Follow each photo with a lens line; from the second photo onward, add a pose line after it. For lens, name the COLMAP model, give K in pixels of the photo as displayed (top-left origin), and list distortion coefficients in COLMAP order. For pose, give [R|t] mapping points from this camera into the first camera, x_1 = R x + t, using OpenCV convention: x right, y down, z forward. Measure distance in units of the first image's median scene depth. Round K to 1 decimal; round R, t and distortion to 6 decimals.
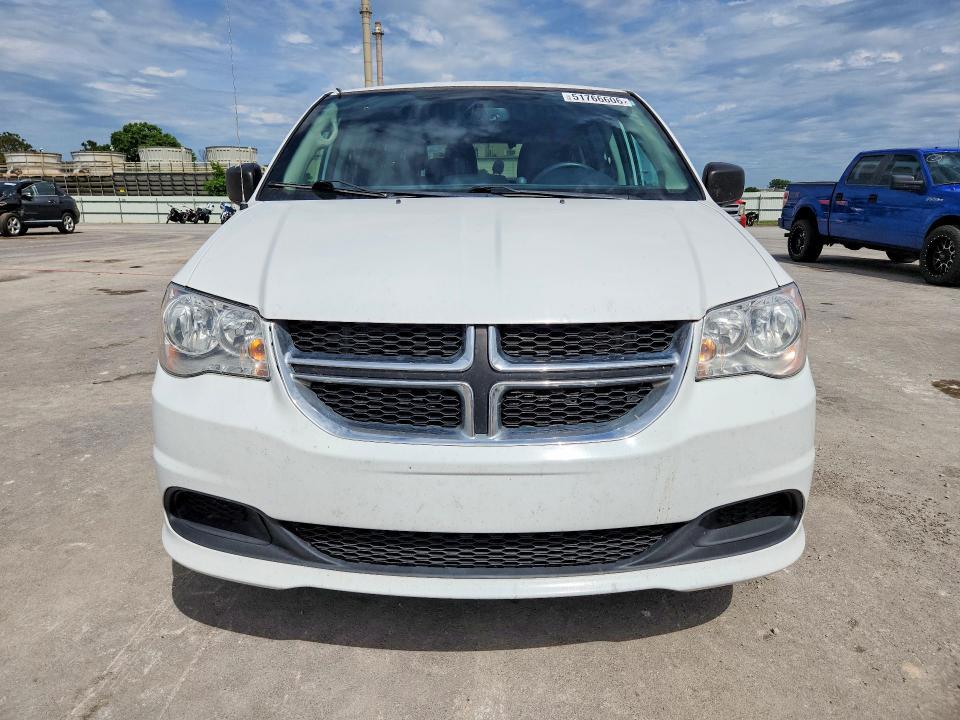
lens RADIAL K [[684.9, 0, 477.5], [0, 684.9, 352.1], [0, 0, 1]] dist [0.025436, -0.024826]
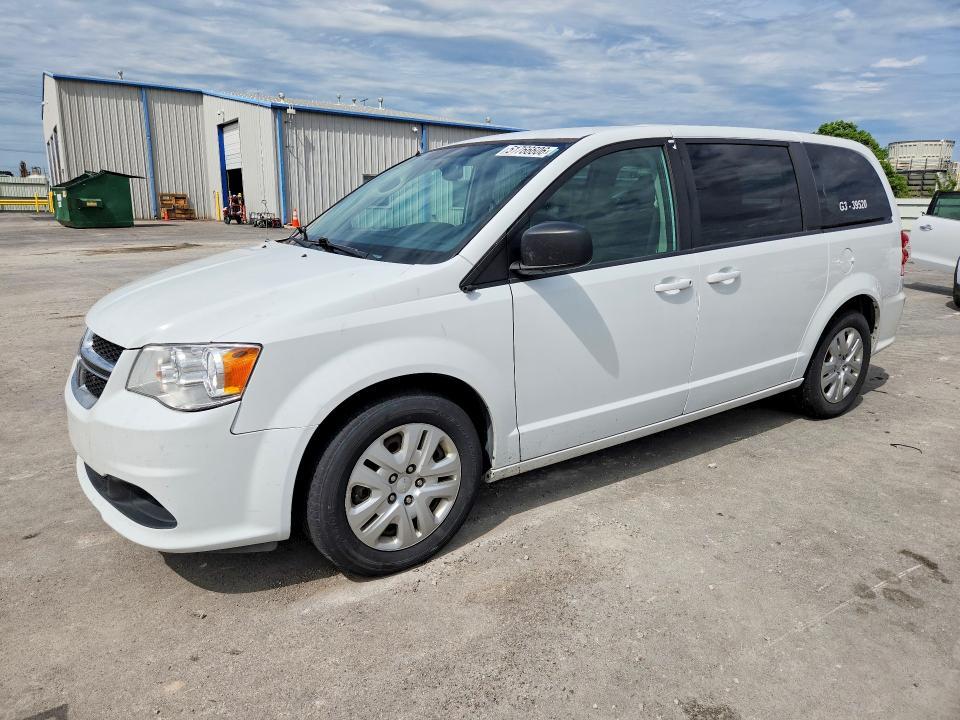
lens RADIAL K [[684.9, 0, 478.8], [0, 684.9, 357.6], [0, 0, 1]] dist [0.025436, -0.024826]
pose [[0.535201, 0.199882, -0.820736, 1.504250], [-0.185817, 0.975661, 0.116441, -0.264923], [0.824034, 0.090187, 0.559316, 0.625709]]
